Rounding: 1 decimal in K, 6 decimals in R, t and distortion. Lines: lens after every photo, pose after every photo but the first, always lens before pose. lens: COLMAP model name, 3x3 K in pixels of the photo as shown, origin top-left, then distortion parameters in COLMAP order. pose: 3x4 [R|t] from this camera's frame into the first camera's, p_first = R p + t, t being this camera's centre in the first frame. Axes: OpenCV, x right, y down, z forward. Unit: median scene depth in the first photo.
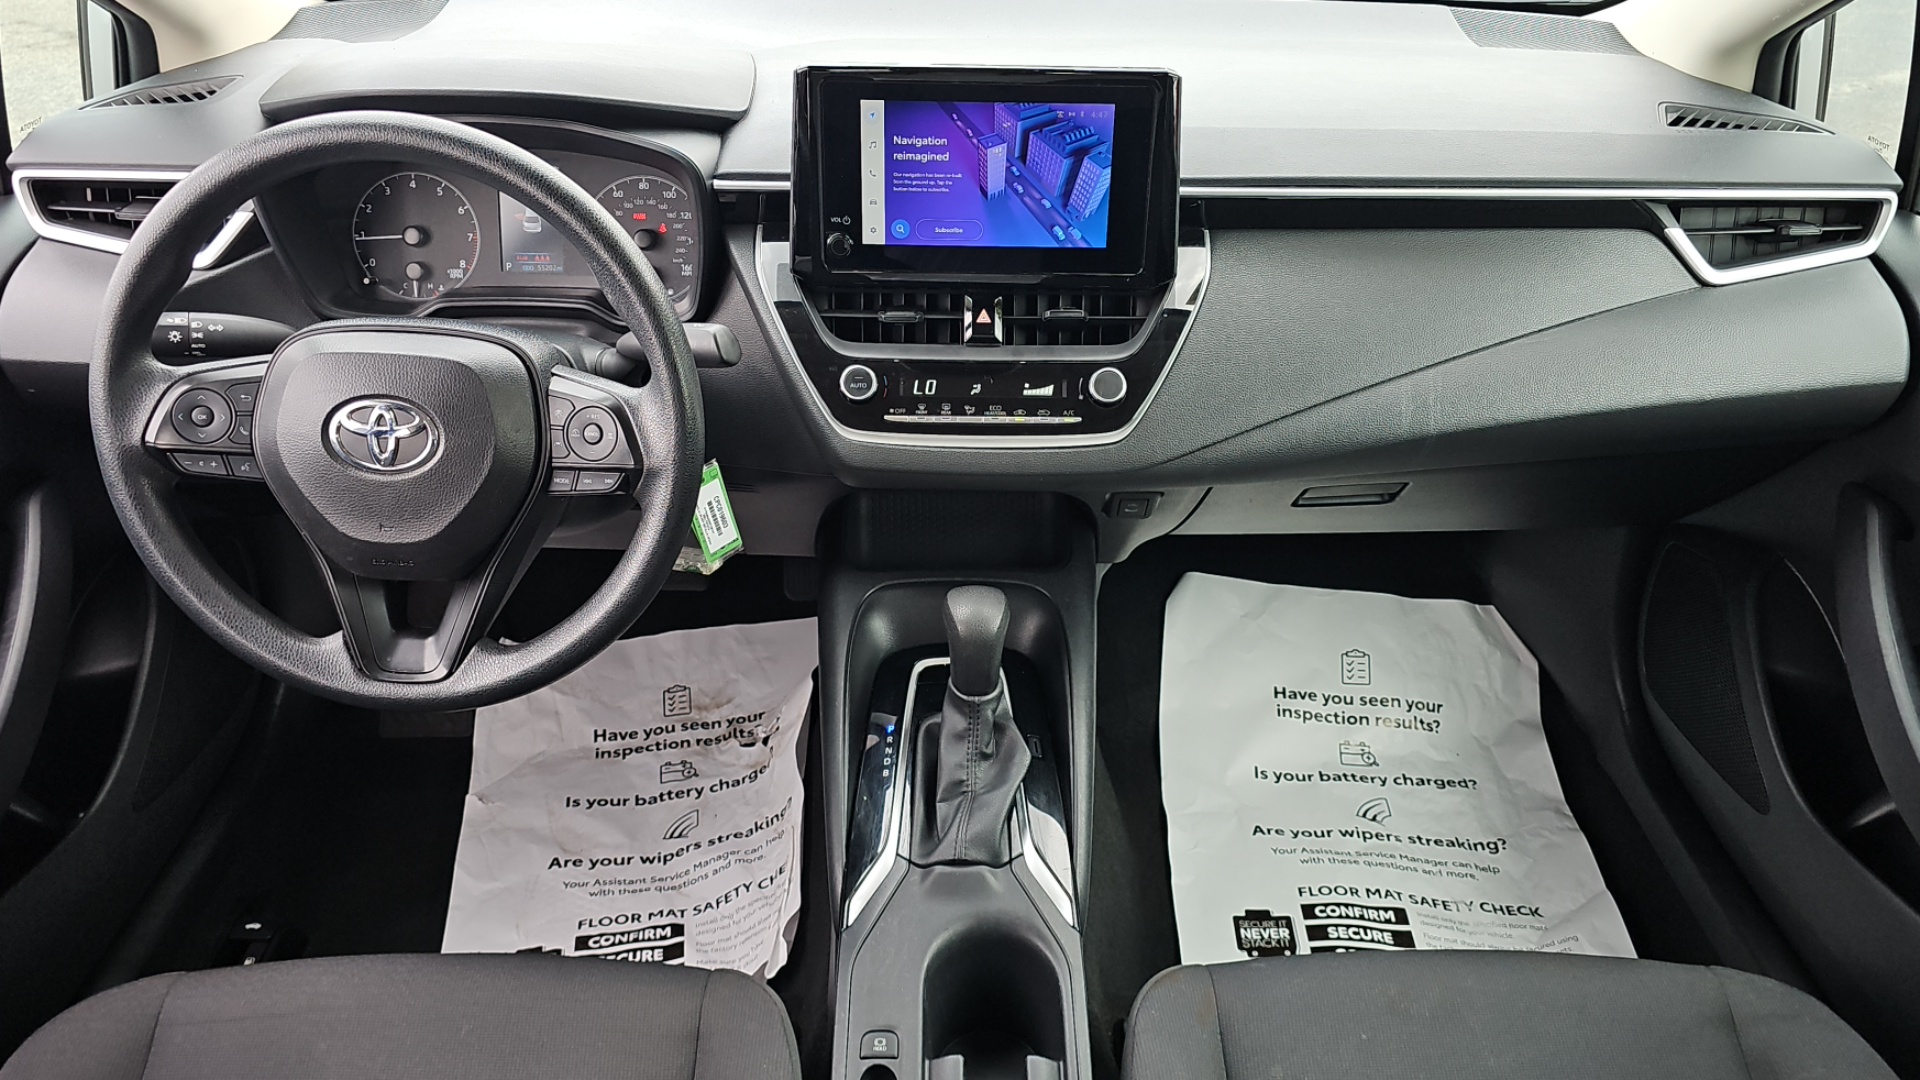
lens RADIAL K [[1407.0, 0, 960.0], [0, 1407.0, 540.0], [0, 0, 1]] dist [0.080821, -0.121302]
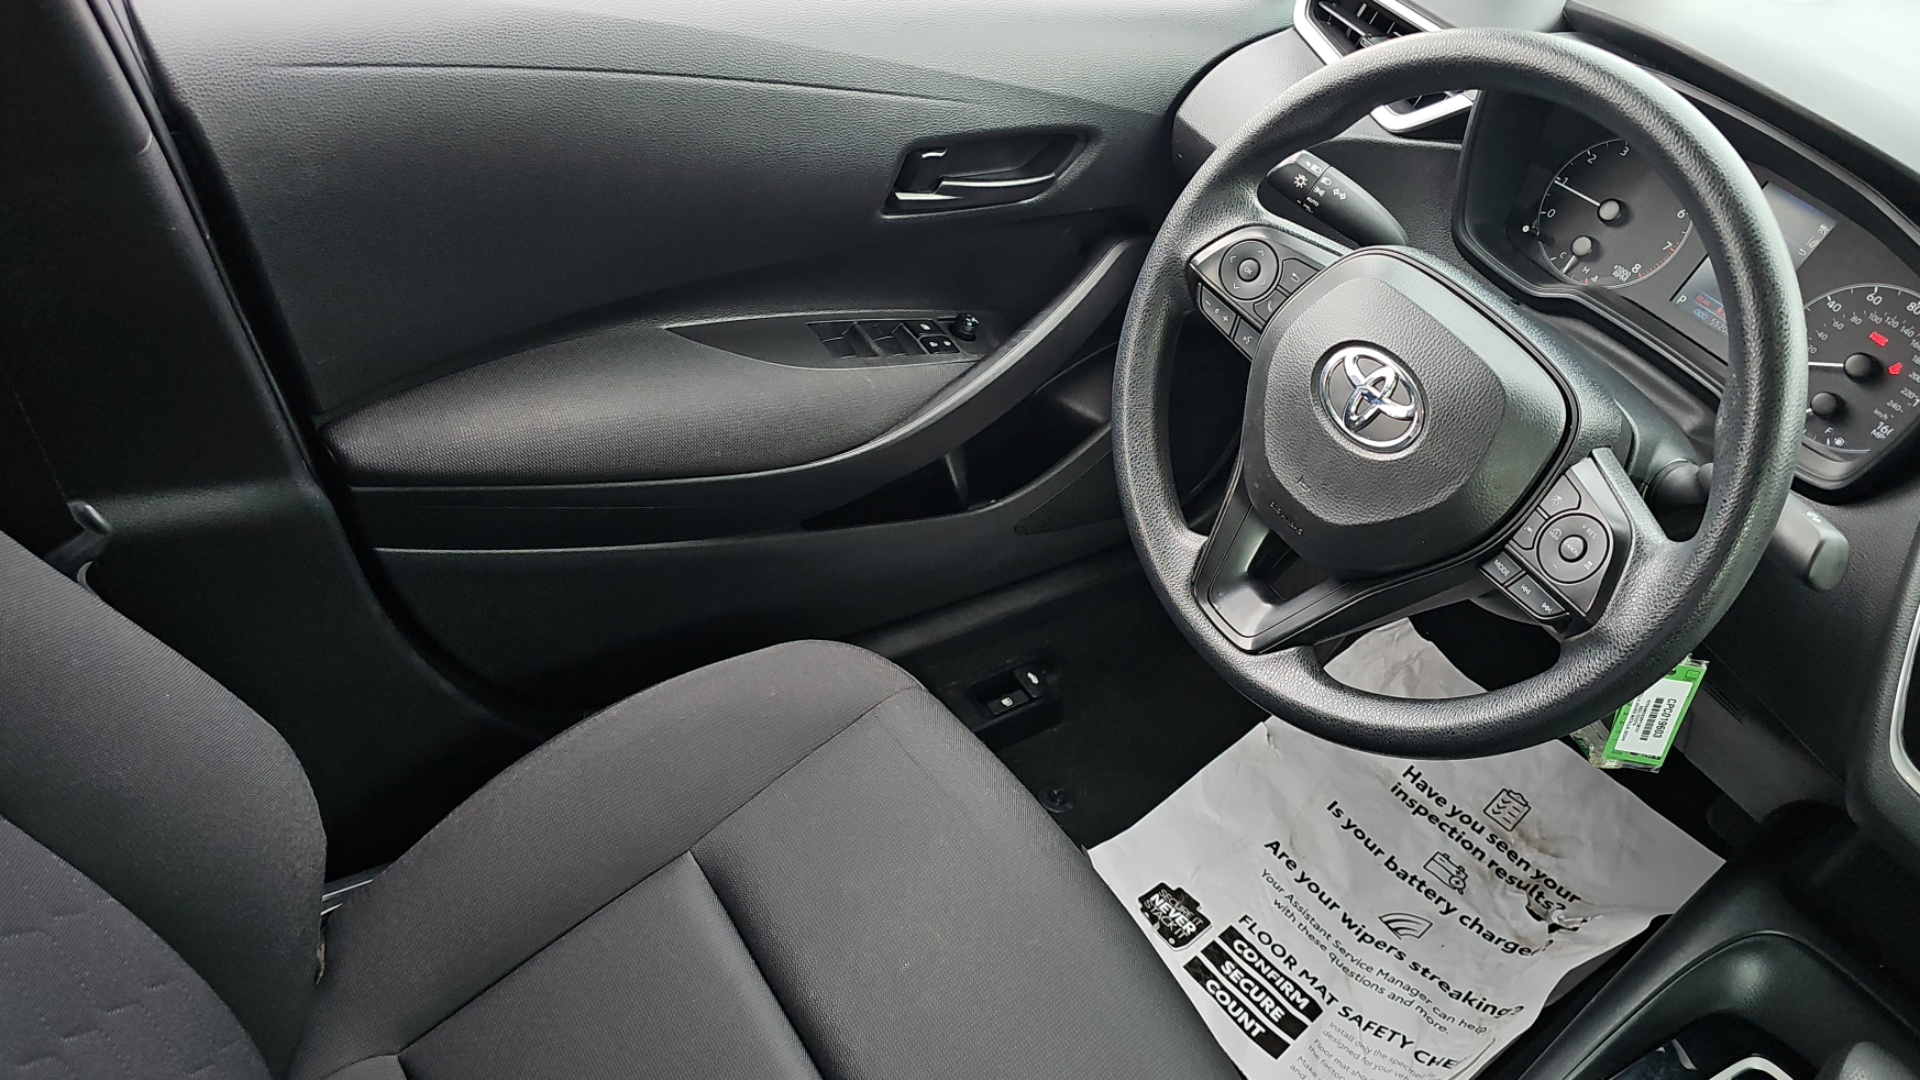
lens RADIAL K [[1409.5, 0, 981.7], [0, 1409.5, 522.4], [0, 0, 1]] dist [0.059726, -0.066413]
pose [[0.560359, 0.617308, -0.552203, -0.020525], [-0.586680, 0.766448, 0.261467, -0.085186], [0.584640, 0.177451, 0.791648, 0.176570]]
